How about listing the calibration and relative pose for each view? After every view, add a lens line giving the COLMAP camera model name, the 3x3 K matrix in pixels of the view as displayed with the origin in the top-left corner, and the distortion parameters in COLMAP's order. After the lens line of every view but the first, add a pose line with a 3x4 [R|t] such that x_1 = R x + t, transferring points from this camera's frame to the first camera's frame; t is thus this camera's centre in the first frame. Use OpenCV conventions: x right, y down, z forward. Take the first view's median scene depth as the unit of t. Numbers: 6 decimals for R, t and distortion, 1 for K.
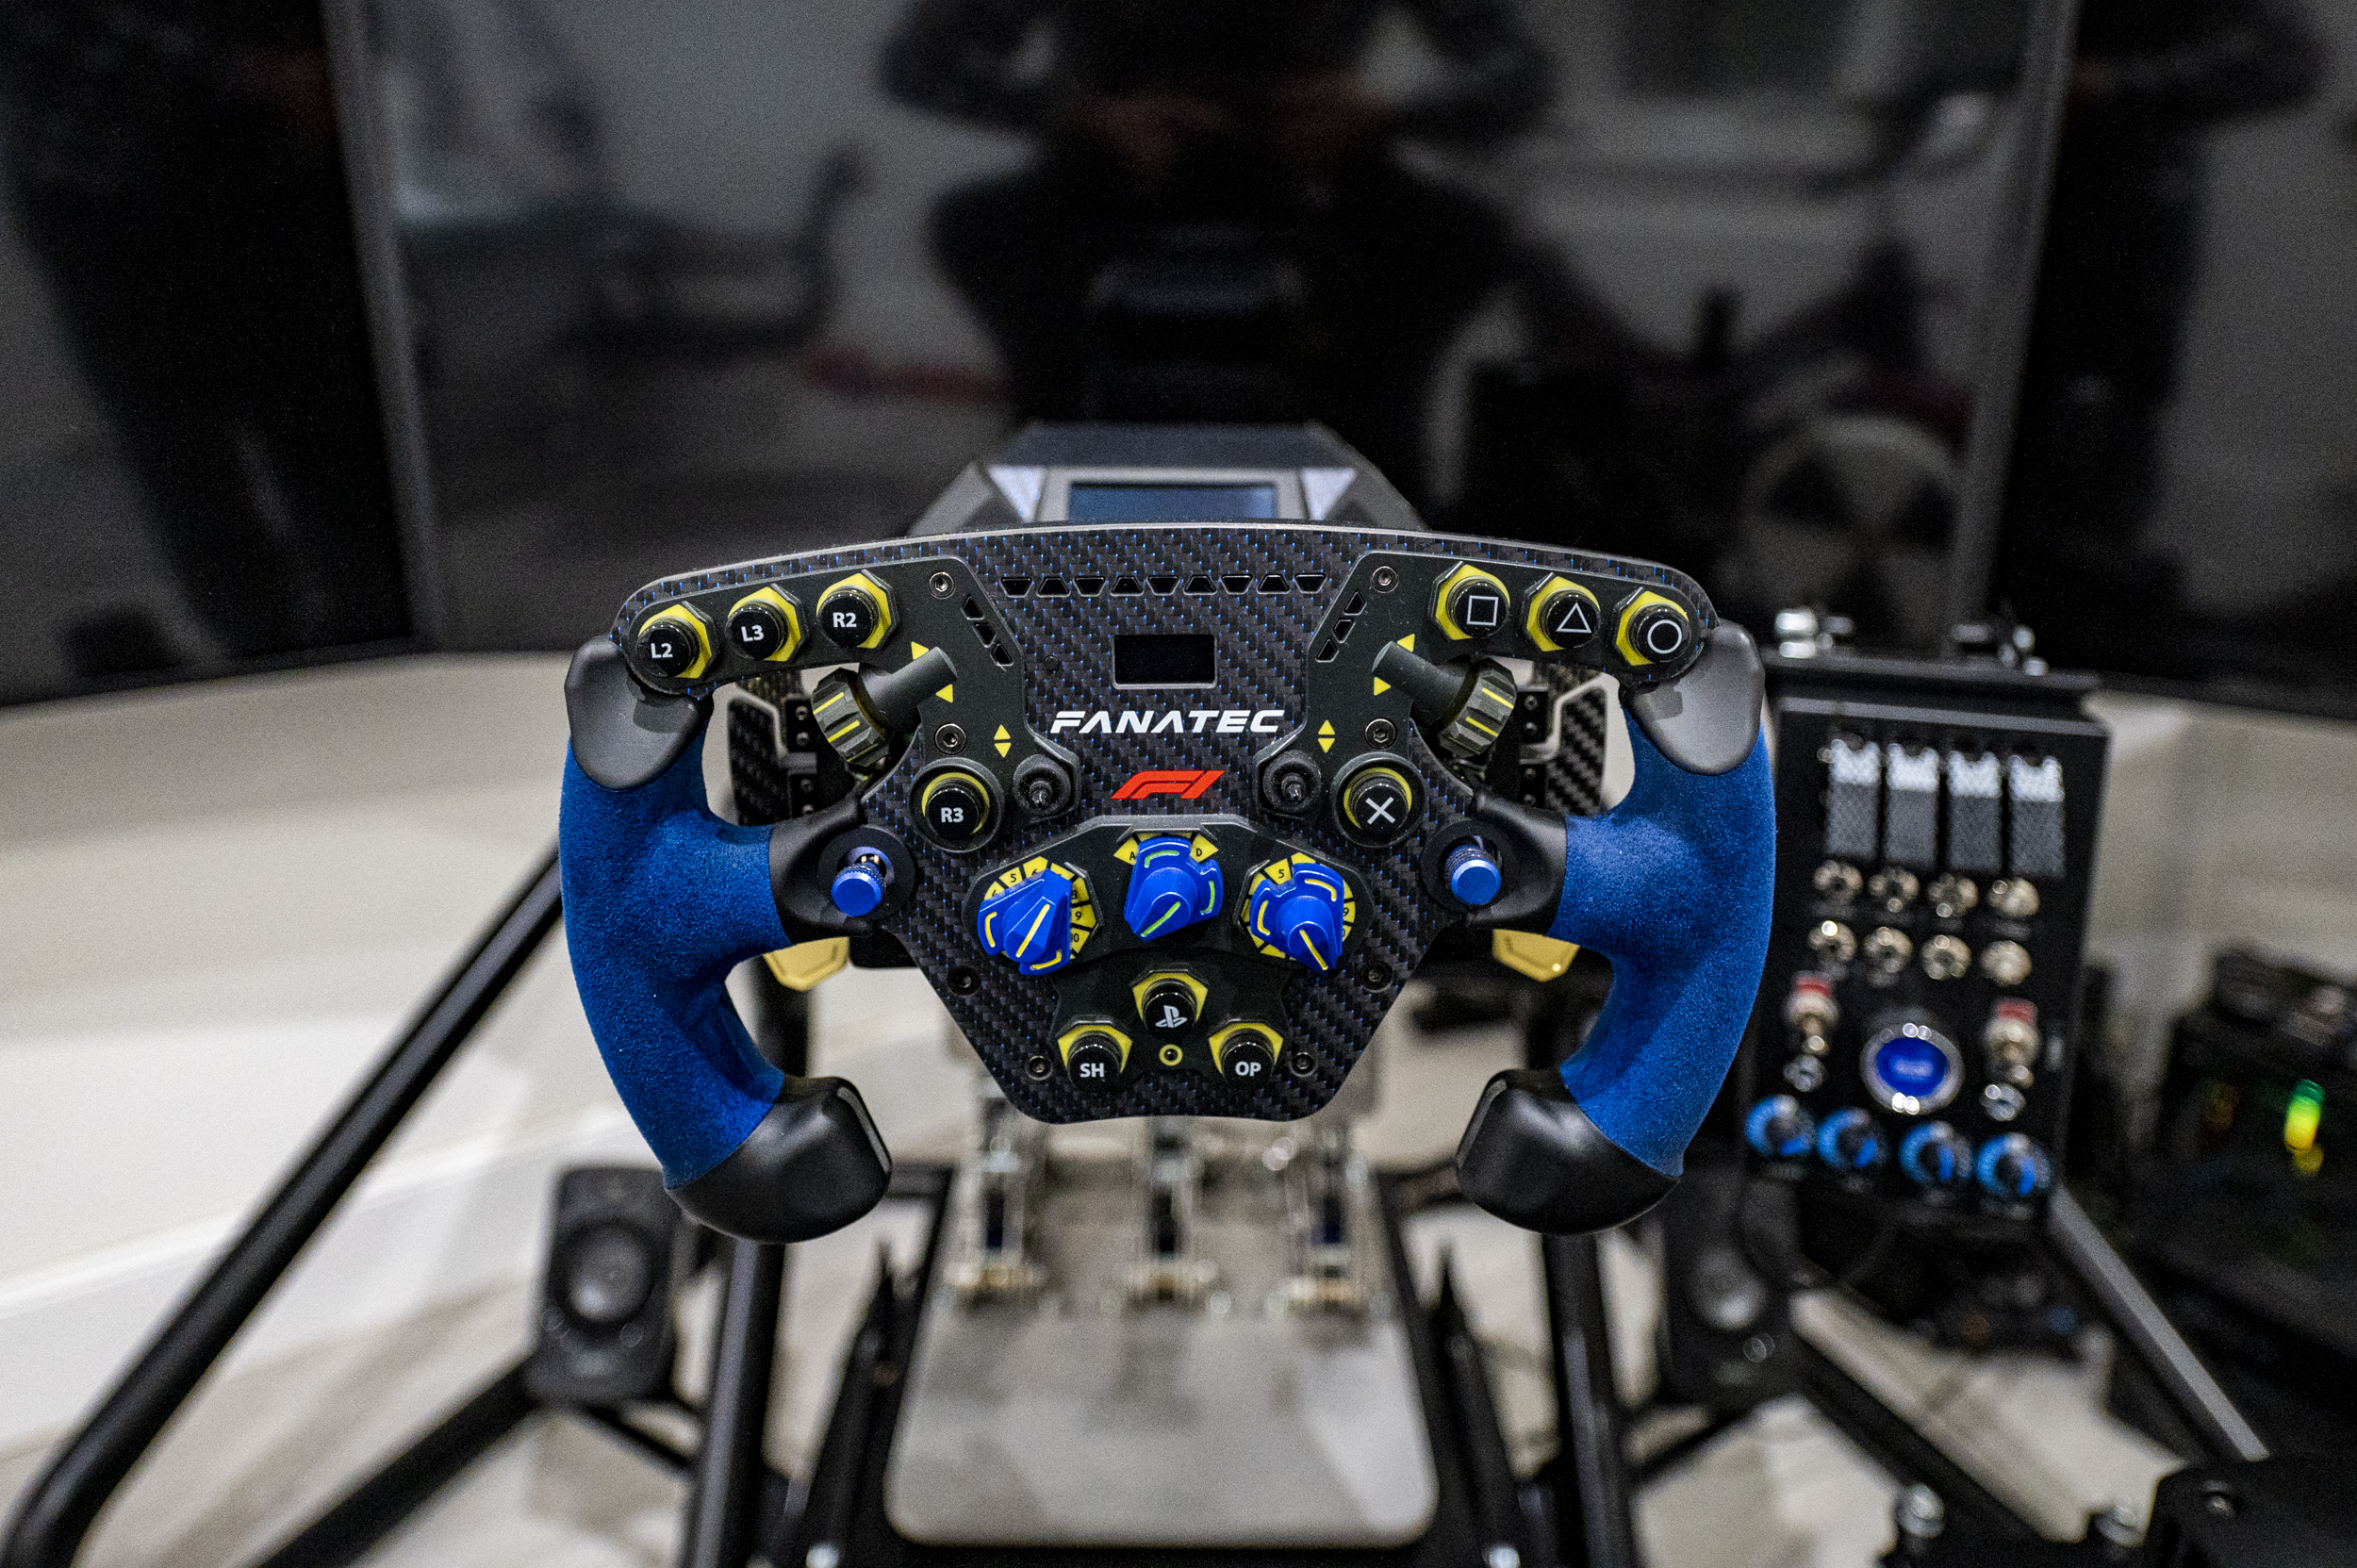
lens RADIAL K [[1478.4, 0, 1190.2], [0, 1478.4, 650.0], [0, 0, 1]] dist [-0.024051, -0.003318]
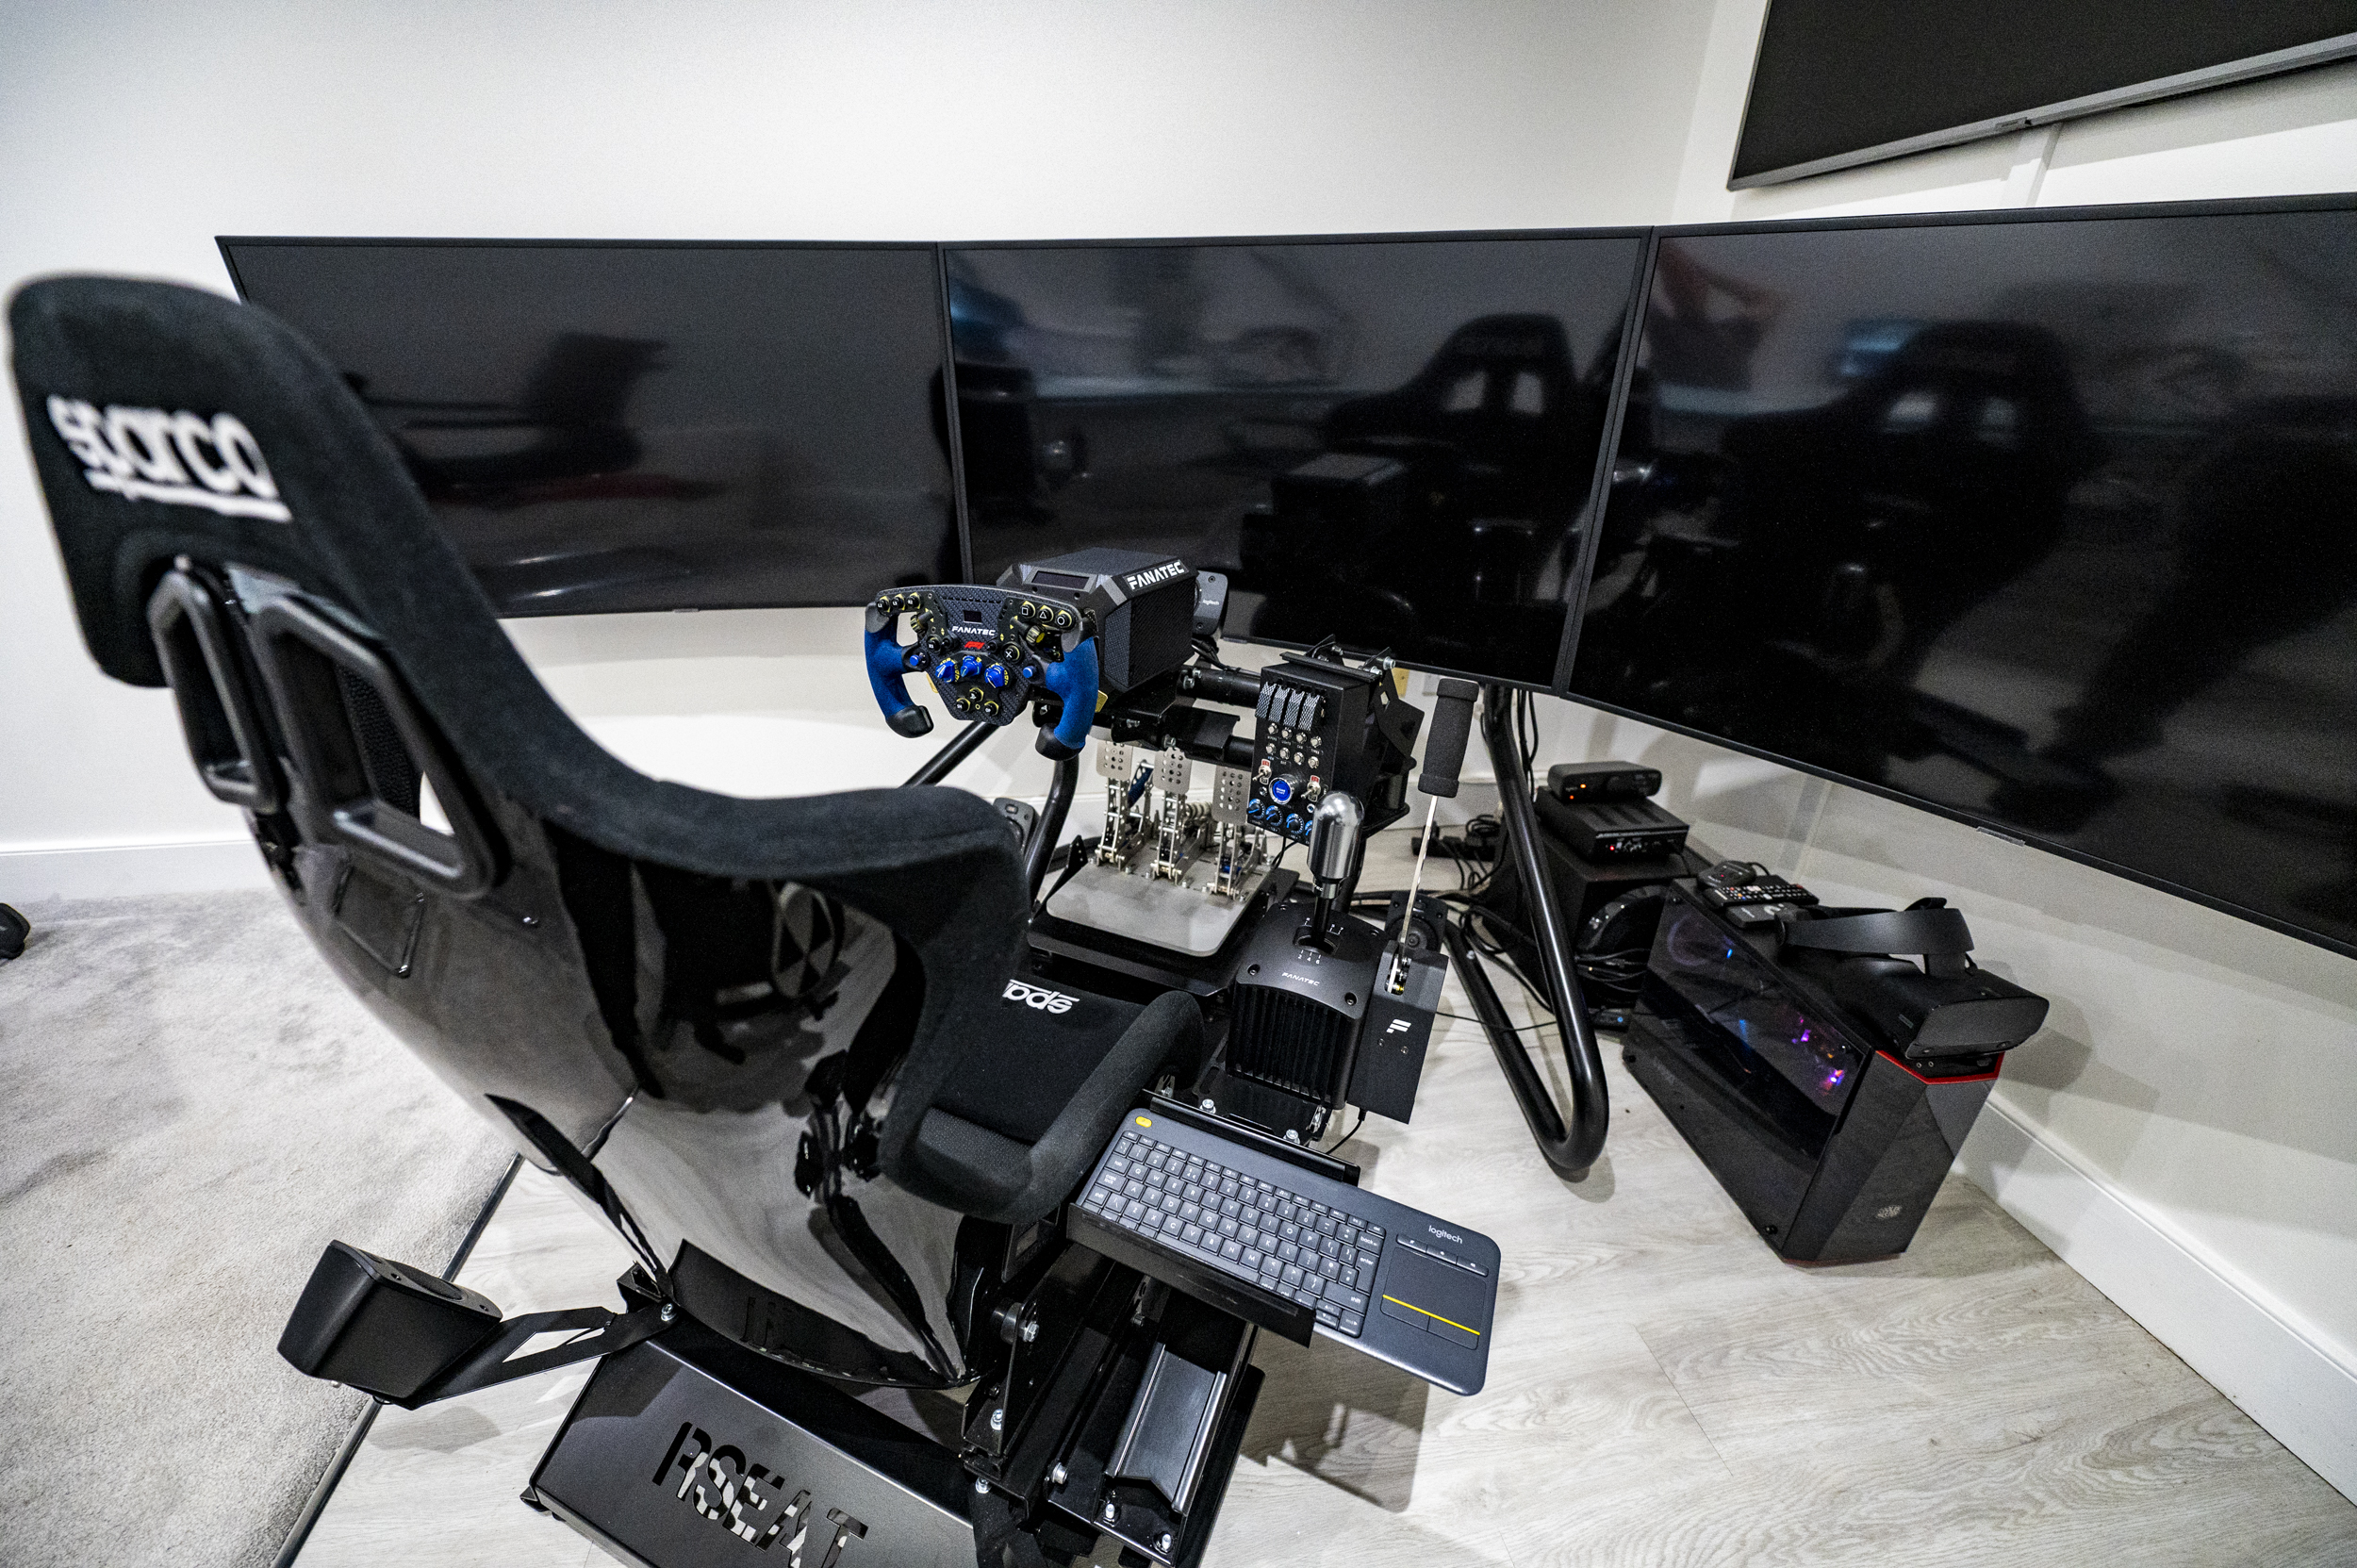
lens RADIAL K [[925.6, 0, 1179.7], [0, 925.6, 778.5], [0, 0, 1]] dist [-0.011728, 0.000234]
pose [[0.918482, 0.153958, -0.364263, 1.678787], [-0.097278, 0.980763, 0.169239, -0.048710], [0.383311, -0.120008, 0.915790, -1.423407]]
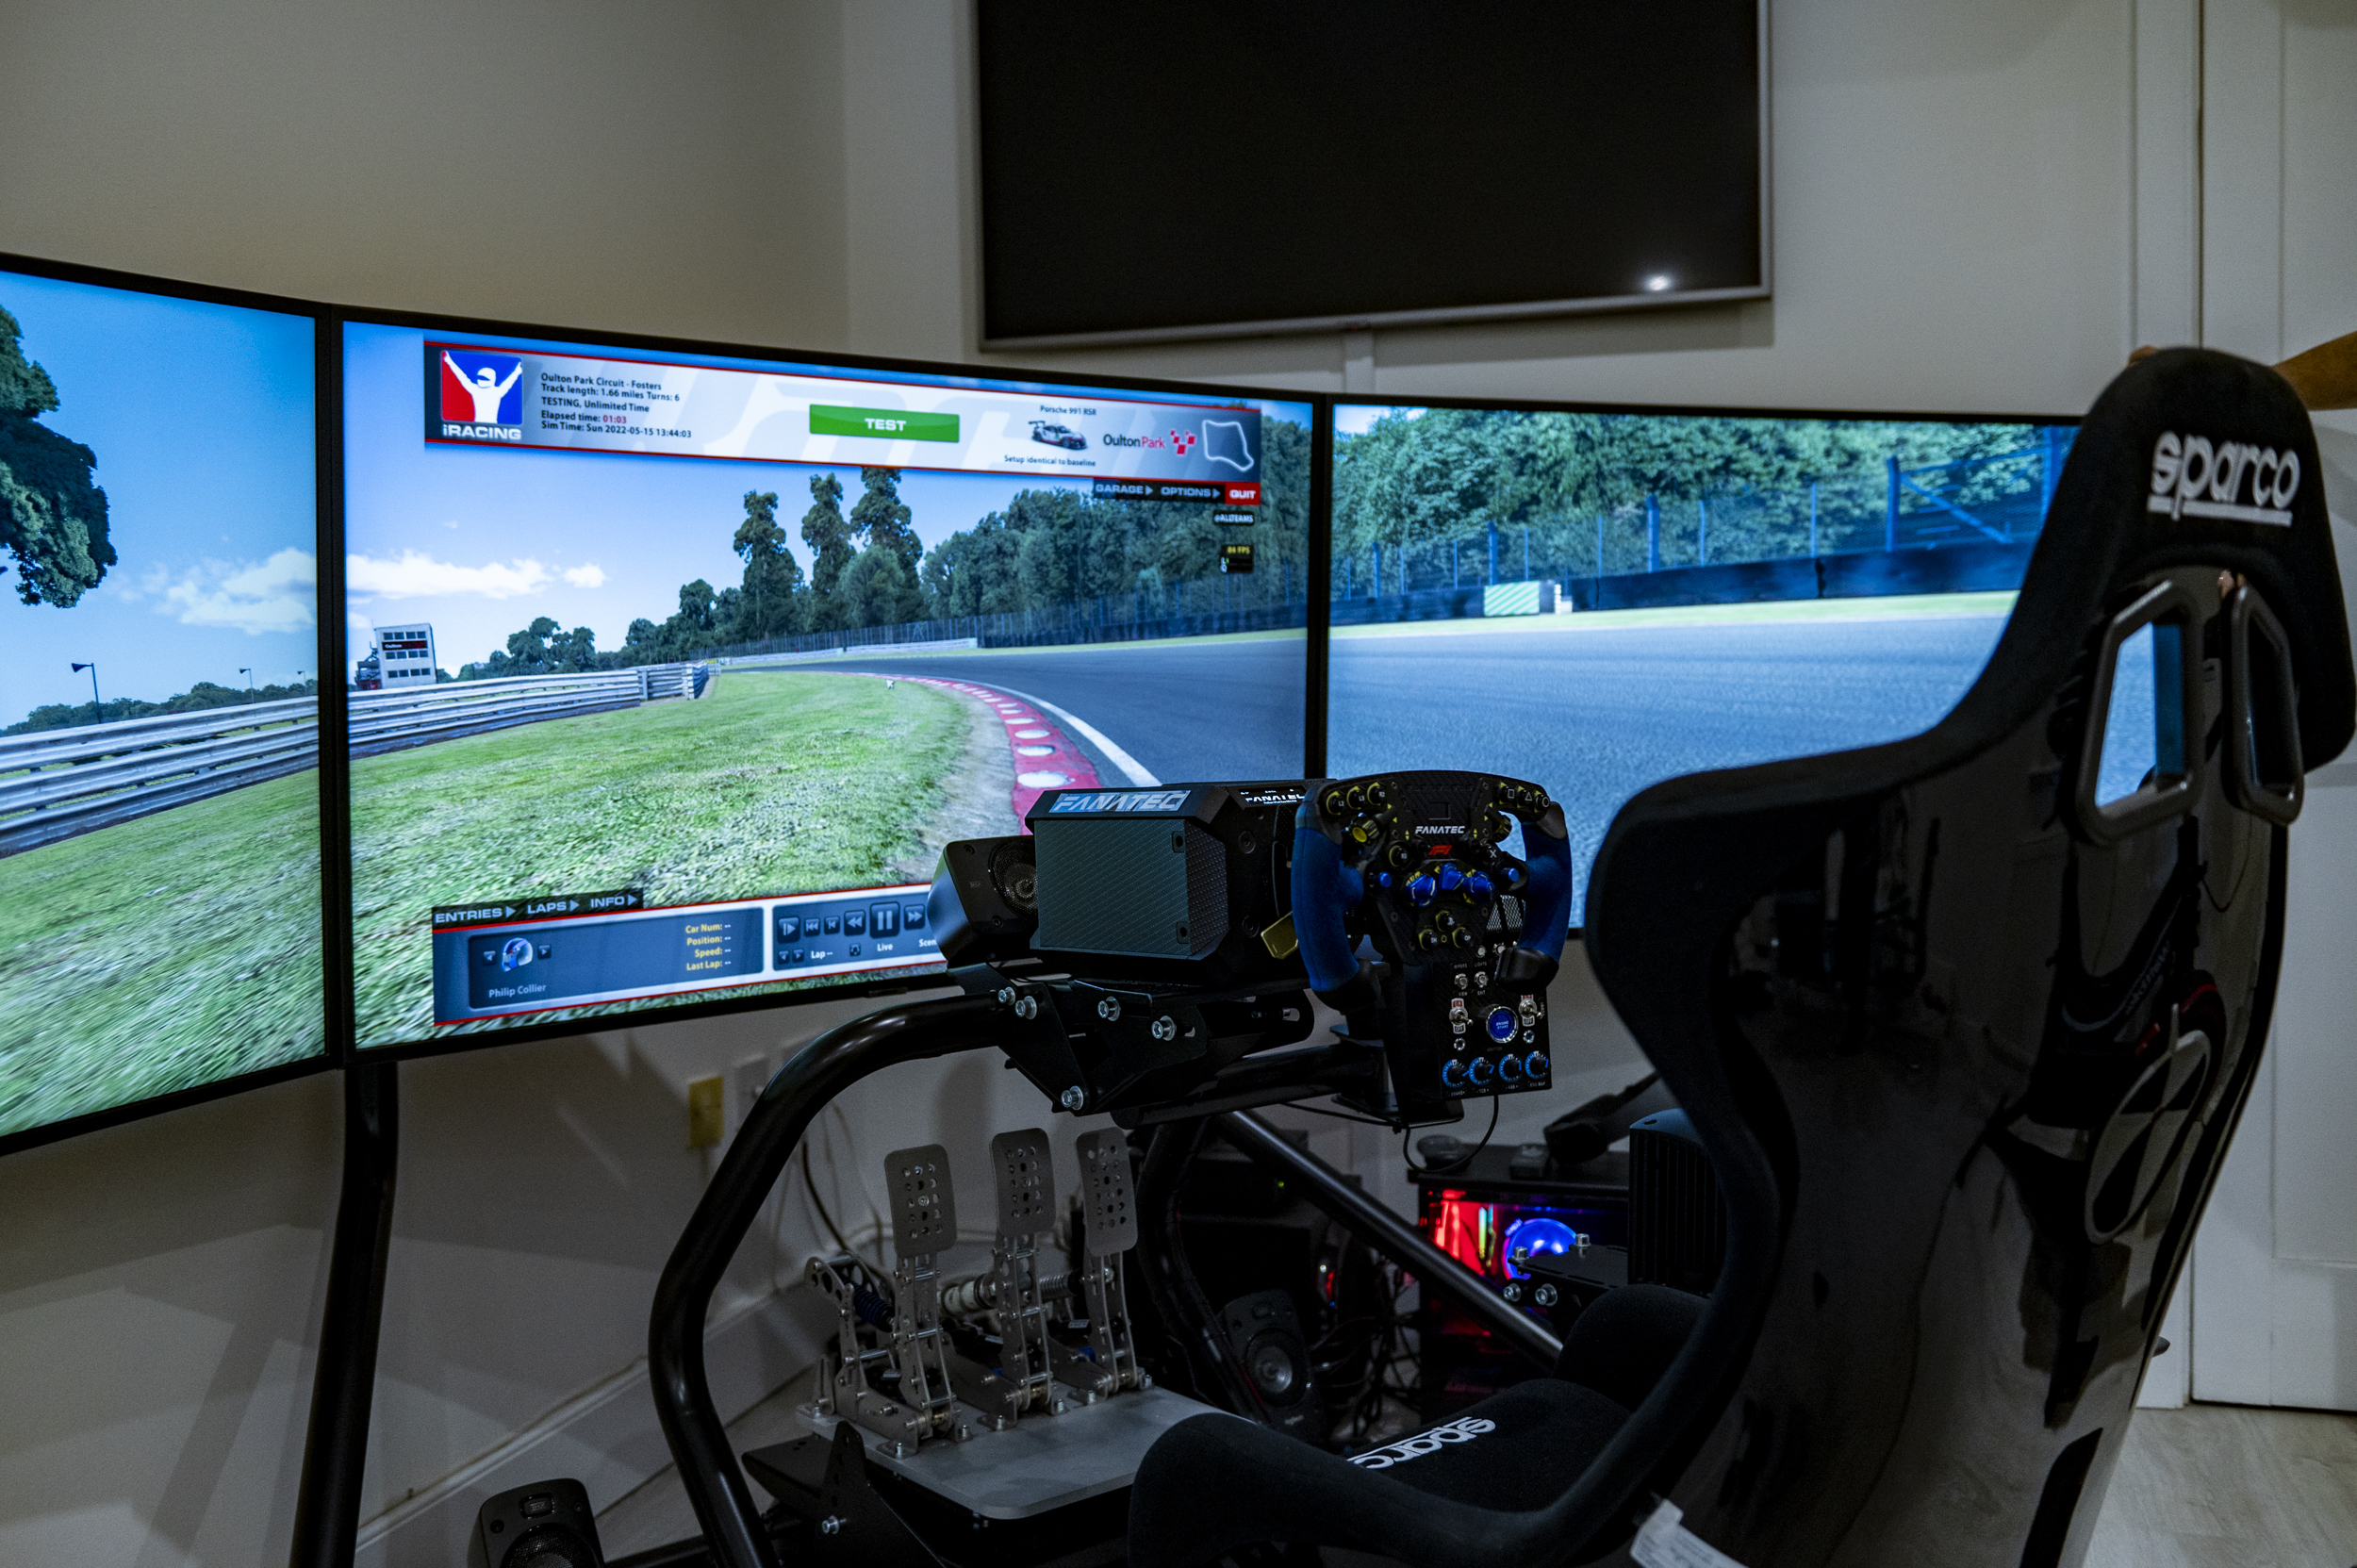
lens RADIAL K [[2177.7, 0, 1183.5], [0, 2177.7, 779.8], [0, 0, 1]] dist [-0.009588, 0.000000]
pose [[0.763580, -0.078307, 0.640947, -3.523521], [0.205509, 0.970476, -0.126262, 0.438516], [-0.612137, 0.228131, 0.757129, -2.335466]]
